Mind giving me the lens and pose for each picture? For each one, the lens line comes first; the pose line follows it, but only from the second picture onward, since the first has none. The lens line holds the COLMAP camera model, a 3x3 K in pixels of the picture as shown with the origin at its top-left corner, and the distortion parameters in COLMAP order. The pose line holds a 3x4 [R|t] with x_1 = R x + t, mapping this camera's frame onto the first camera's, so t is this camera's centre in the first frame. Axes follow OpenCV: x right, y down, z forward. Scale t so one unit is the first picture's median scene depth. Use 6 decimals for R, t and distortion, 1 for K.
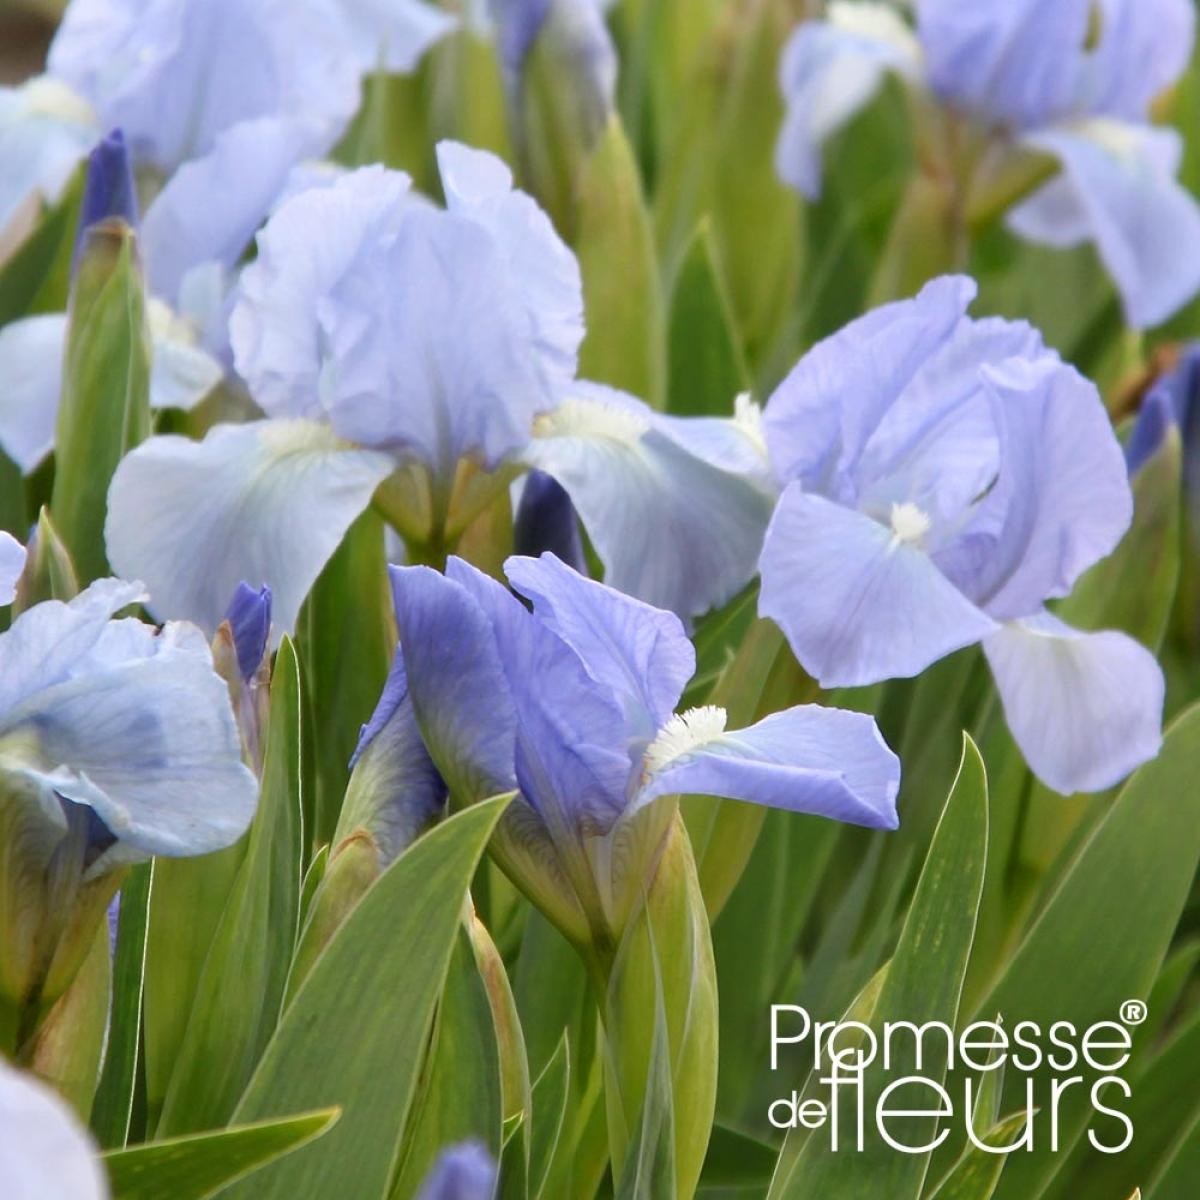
lens RADIAL K [[3752.1, 0, 599.8], [0, 3752.1, 596.3], [0, 0, 1]] dist [-0.035876, 0.000000]
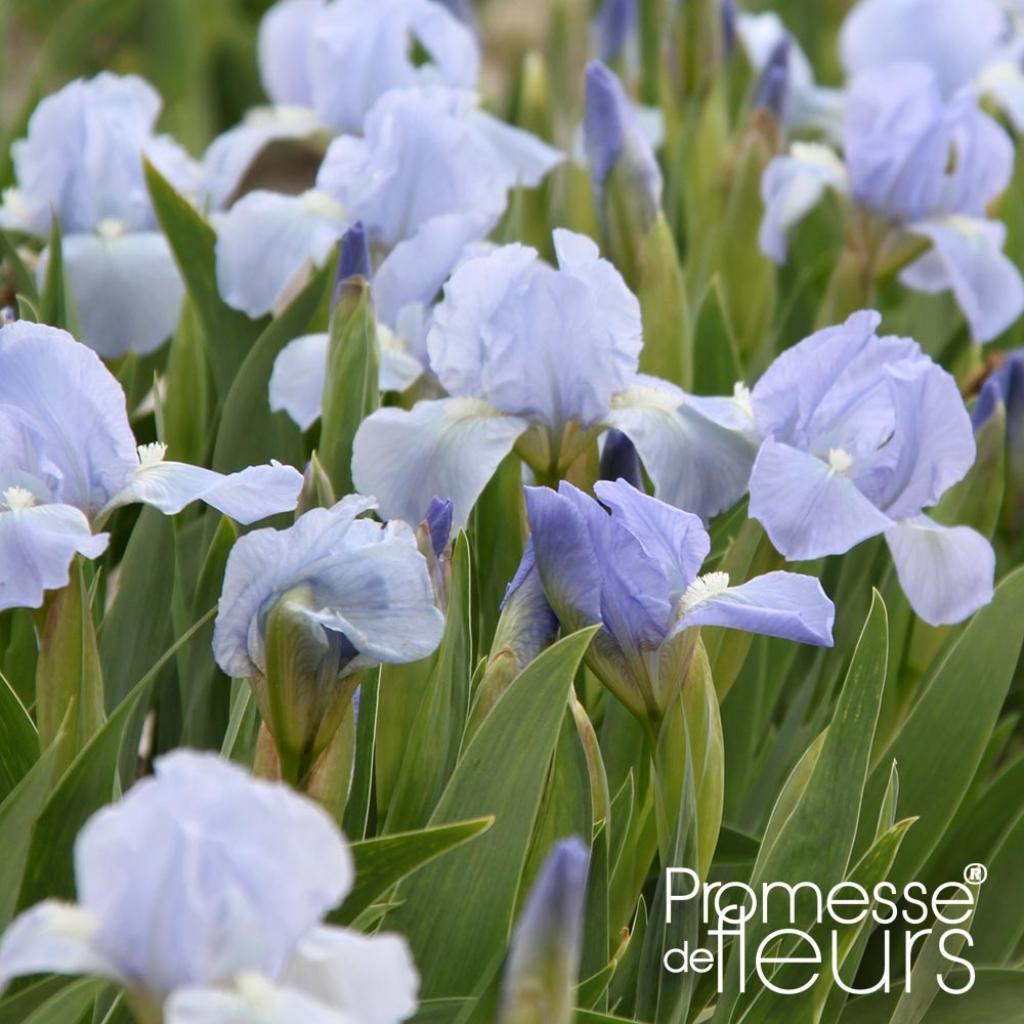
lens RADIAL K [[3201.8, 0, 512.2], [0, 3201.8, 514.9], [0, 0, 1]] dist [-0.035876, 0.000000]
pose [[0.999997, 0.000075, -0.002391, -0.058027], [-0.000078, 0.999999, -0.001370, 0.006166], [0.002390, 0.001370, 0.999996, -0.404988]]
